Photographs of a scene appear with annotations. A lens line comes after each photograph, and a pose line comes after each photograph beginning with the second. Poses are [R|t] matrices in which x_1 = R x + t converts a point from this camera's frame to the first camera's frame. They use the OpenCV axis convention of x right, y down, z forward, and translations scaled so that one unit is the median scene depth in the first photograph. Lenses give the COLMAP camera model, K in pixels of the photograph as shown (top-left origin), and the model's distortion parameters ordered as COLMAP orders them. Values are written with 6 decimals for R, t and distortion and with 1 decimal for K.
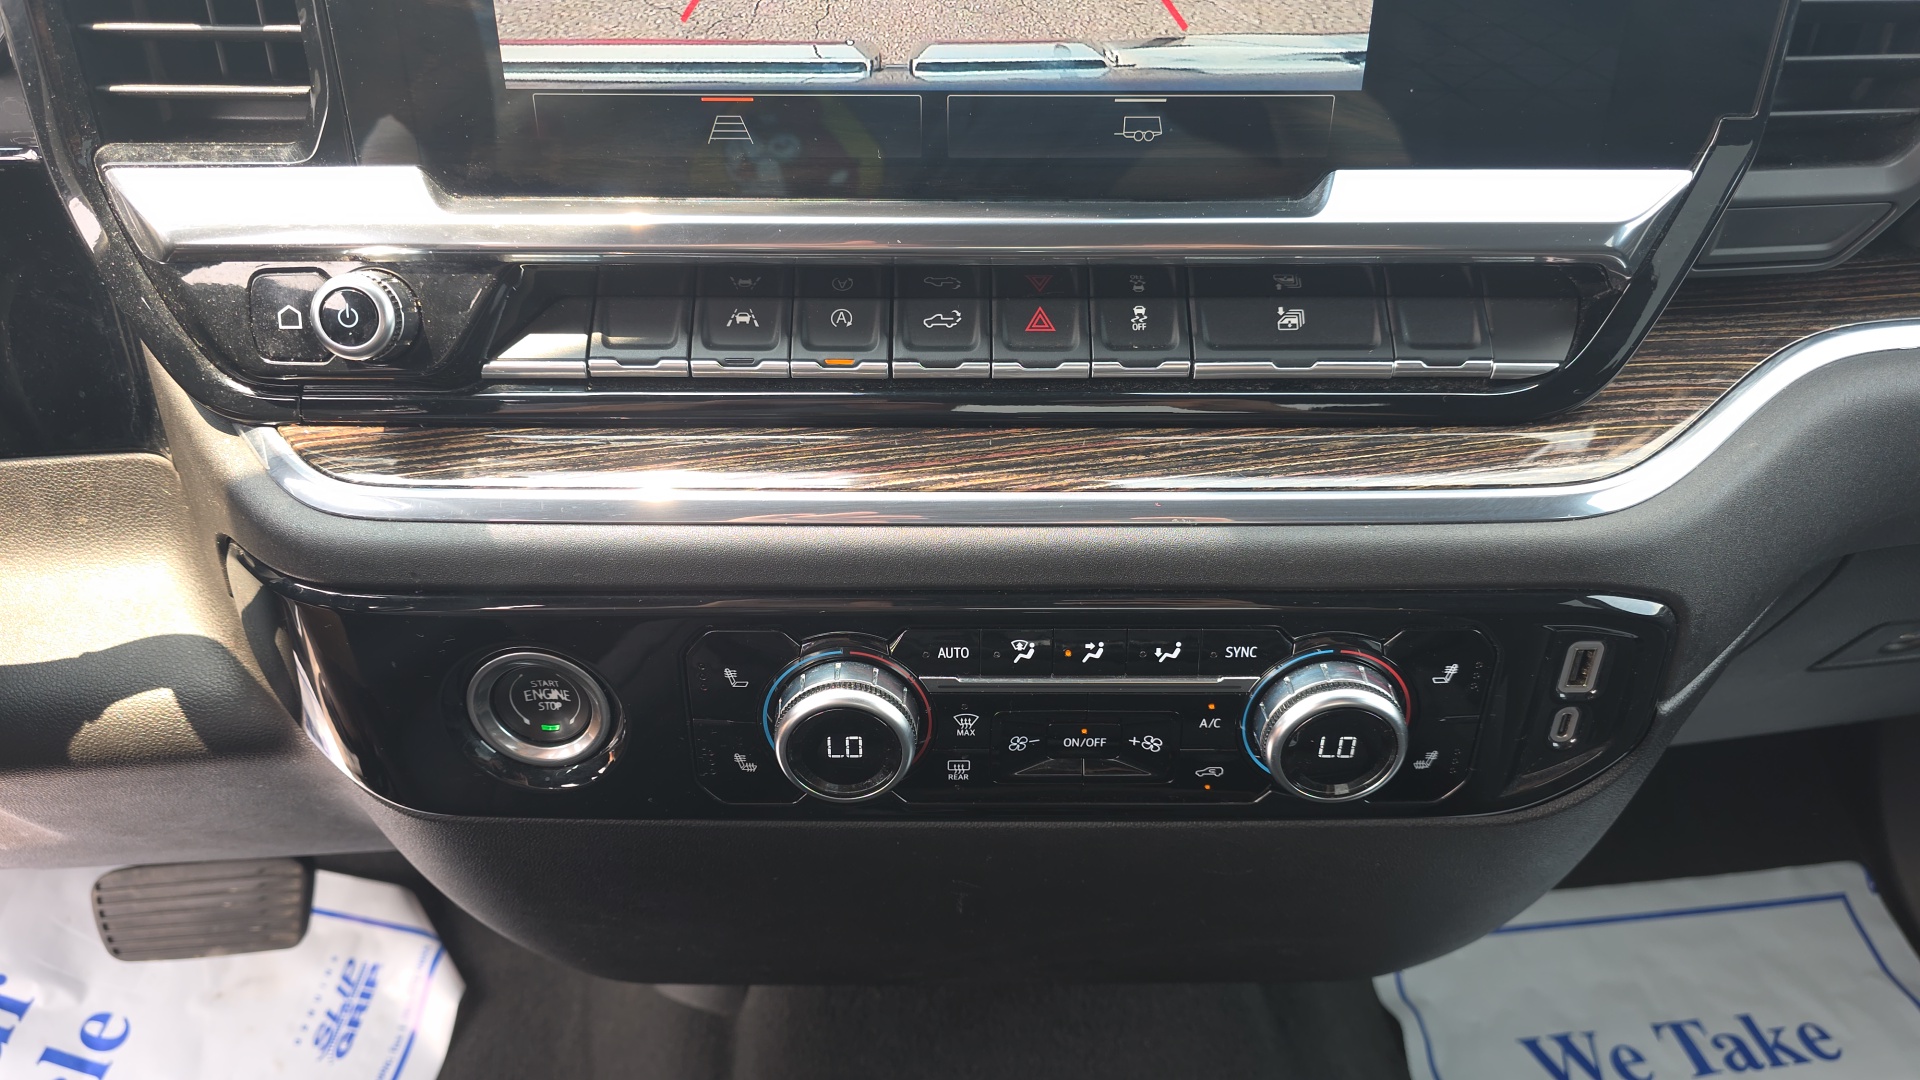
lens RADIAL K [[1343.2, 0, 944.3], [0, 1343.2, 540.6], [0, 0, 1]] dist [0.052384, -0.083755]
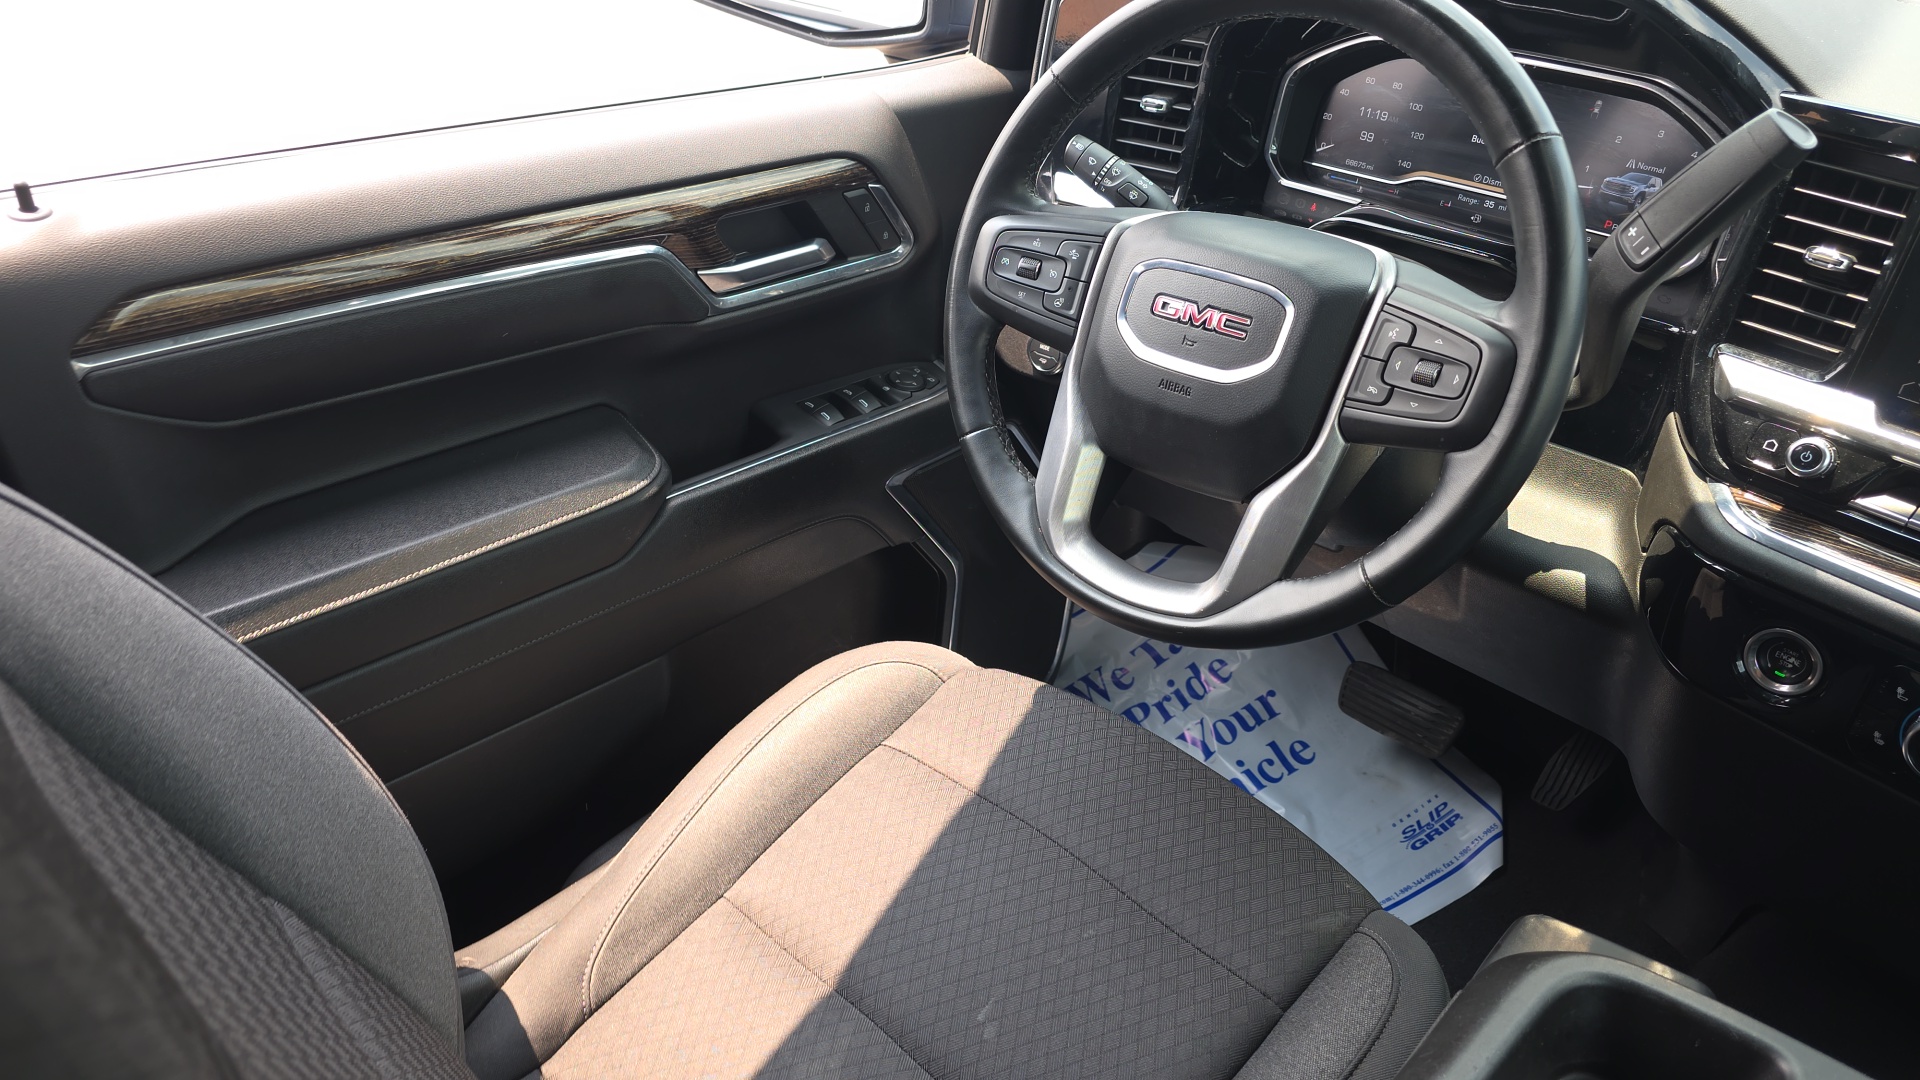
lens RADIAL K [[1291.0, 0, 931.3], [0, 1291.0, 557.1], [0, 0, 1]] dist [0.052924, -0.053665]
pose [[0.618205, 0.431325, -0.657101, 0.132380], [-0.456569, 0.877546, 0.146483, 0.289277], [0.639818, 0.209455, 0.739433, -1.318626]]
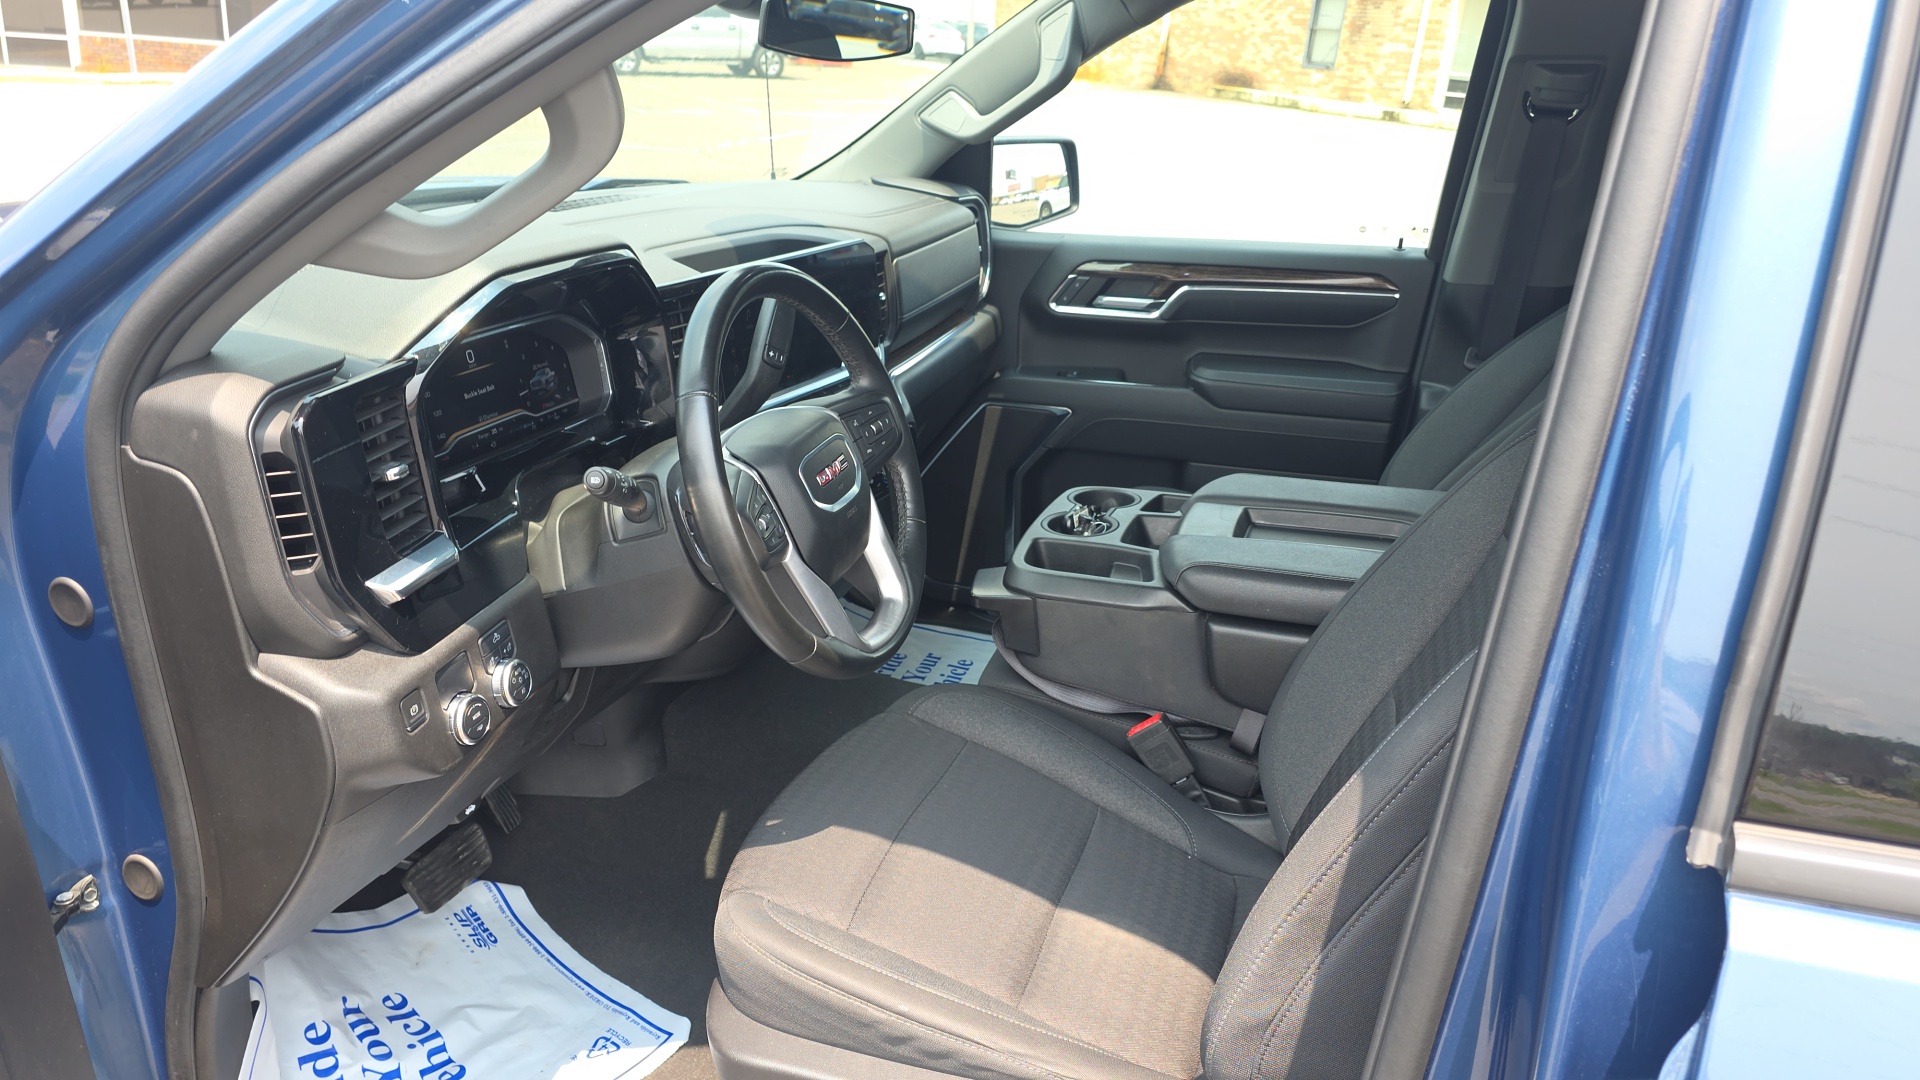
lens RADIAL K [[1275.7, 0, 923.8], [0, 1275.7, 571.3], [0, 0, 1]] dist [0.052087, -0.059539]
pose [[0.476143, -0.337511, 0.812019, -3.473991], [0.477425, 0.874686, 0.083611, 0.148065], [-0.738481, 0.347867, 0.577611, -1.564375]]
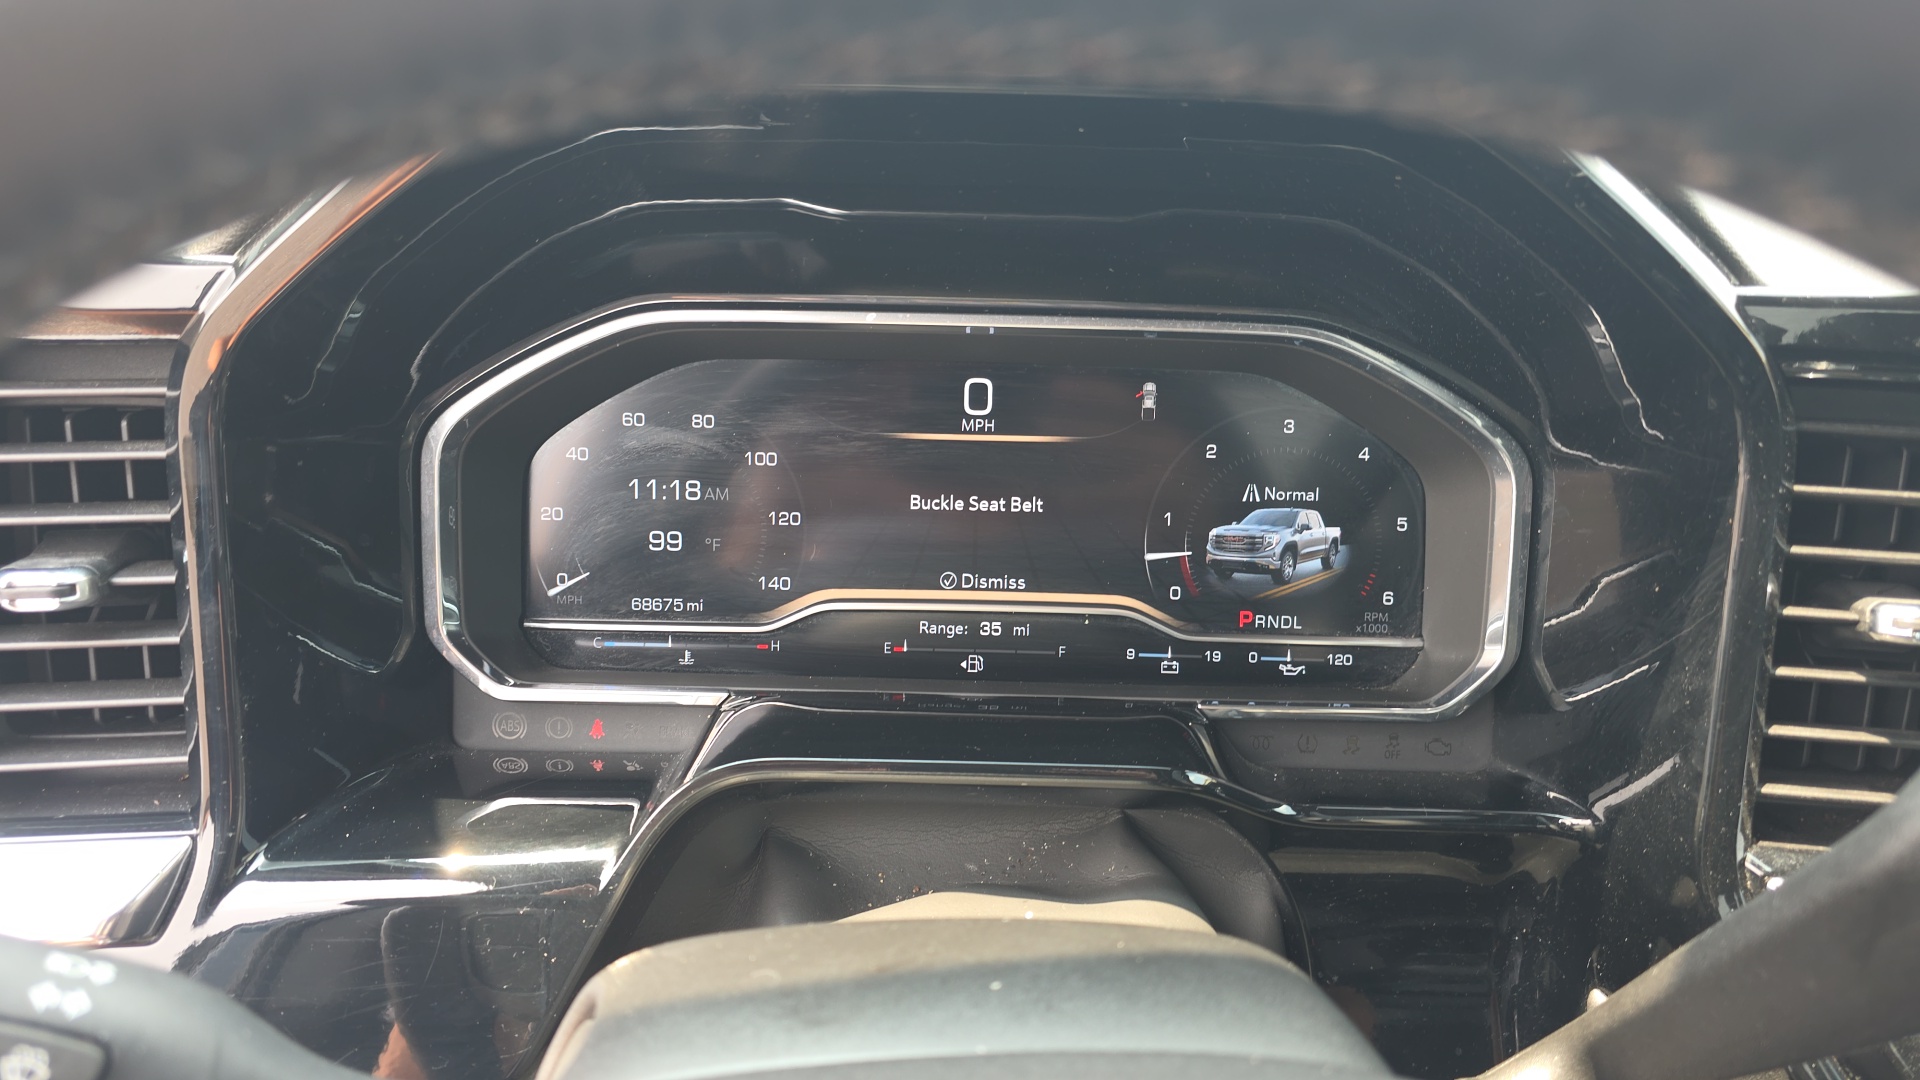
lens RADIAL K [[1322.2, 0, 960.0], [0, 1322.2, 540.0], [0, 0, 1]] dist [0.057114, -0.078915]
pose [[0.989502, 0.049554, -0.135757, -1.024114], [-0.087768, 0.952355, -0.292090, -0.168500], [0.114815, 0.300939, 0.946707, -0.020753]]
